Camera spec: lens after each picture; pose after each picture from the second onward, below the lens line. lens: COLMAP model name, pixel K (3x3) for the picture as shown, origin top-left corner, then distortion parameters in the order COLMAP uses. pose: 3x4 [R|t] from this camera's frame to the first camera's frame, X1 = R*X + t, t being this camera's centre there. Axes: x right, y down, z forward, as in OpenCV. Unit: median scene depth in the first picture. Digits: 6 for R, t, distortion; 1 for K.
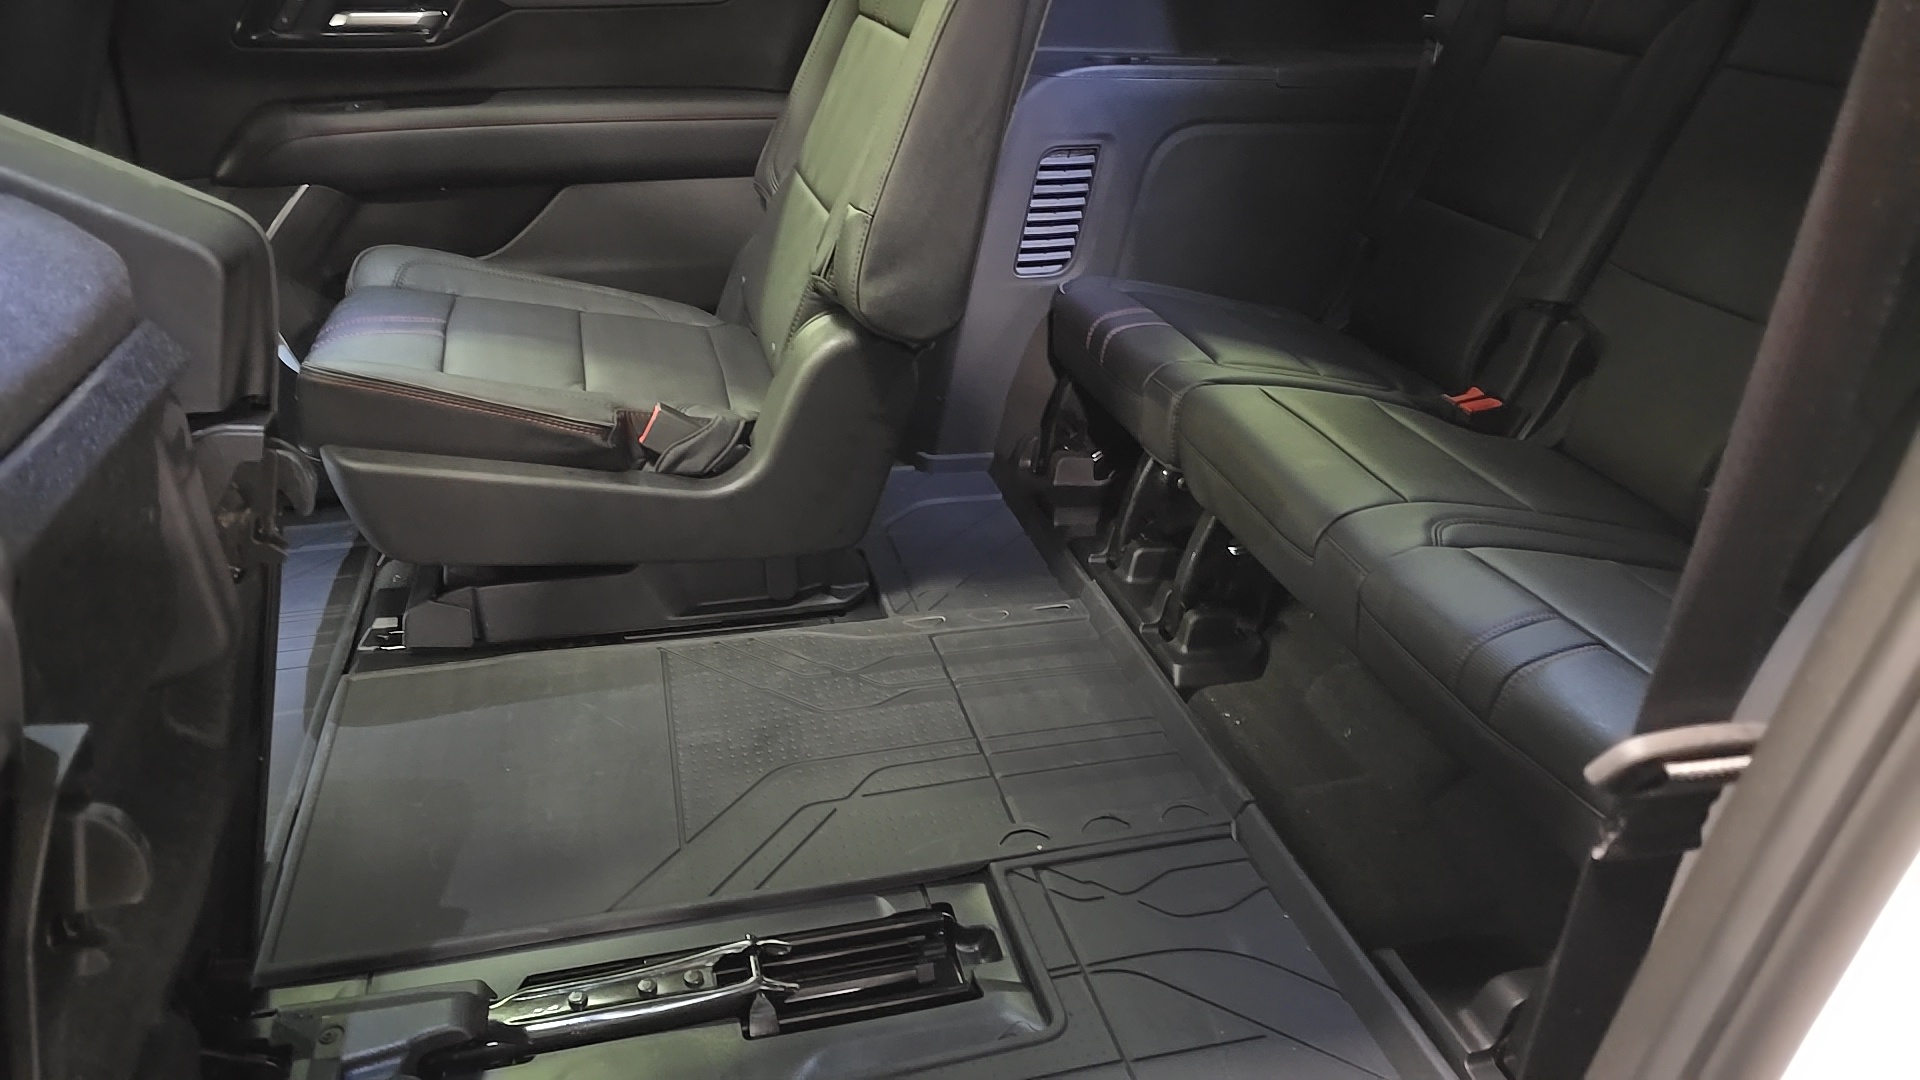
lens RADIAL K [[1284.1, 0, 960.0], [0, 1284.1, 538.7], [0, 0, 1]] dist [0.058130, -0.042536]
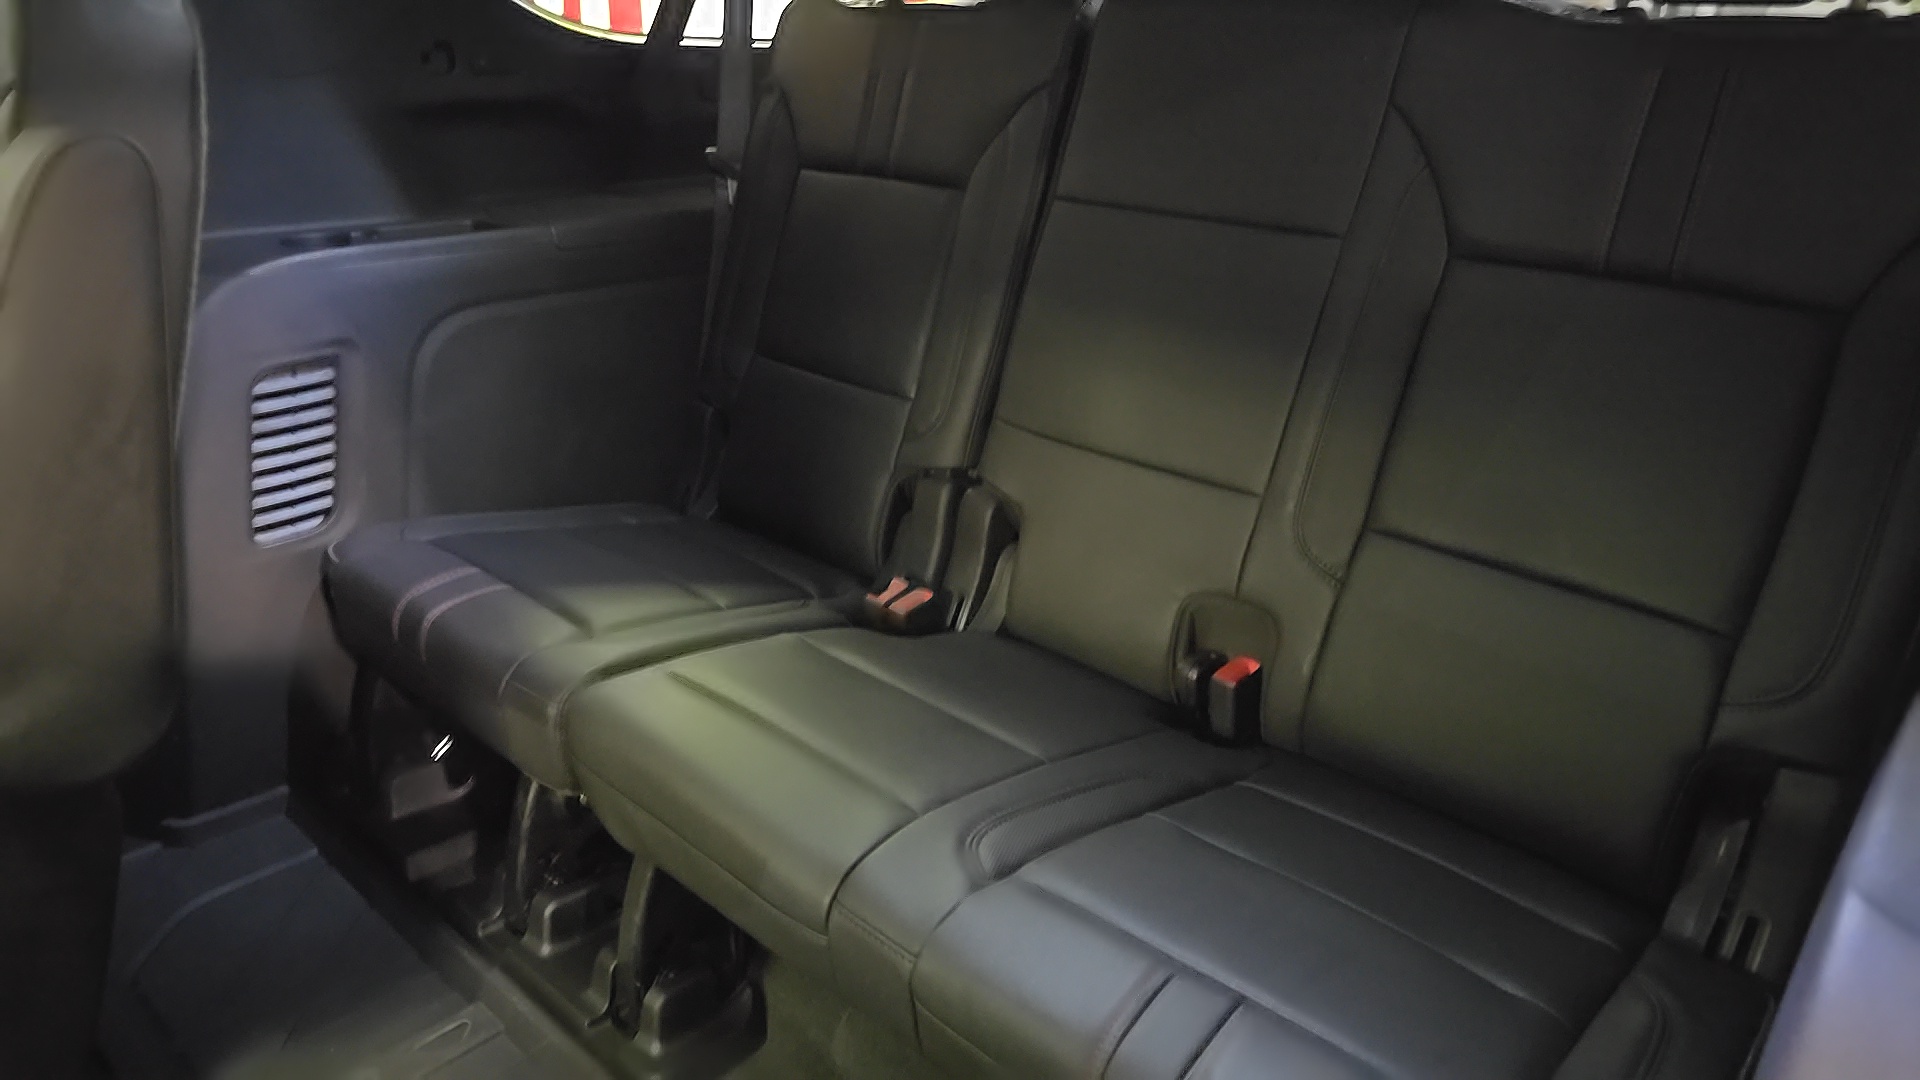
lens RADIAL K [[1284.1, 0, 968.4], [0, 1284.1, 534.9], [0, 0, 1]] dist [0.058130, -0.042536]
pose [[0.842271, -0.232074, 0.486541, 0.027053], [0.258436, 0.965936, 0.013350, -0.121586], [-0.473065, 0.114496, 0.873556, 0.197860]]
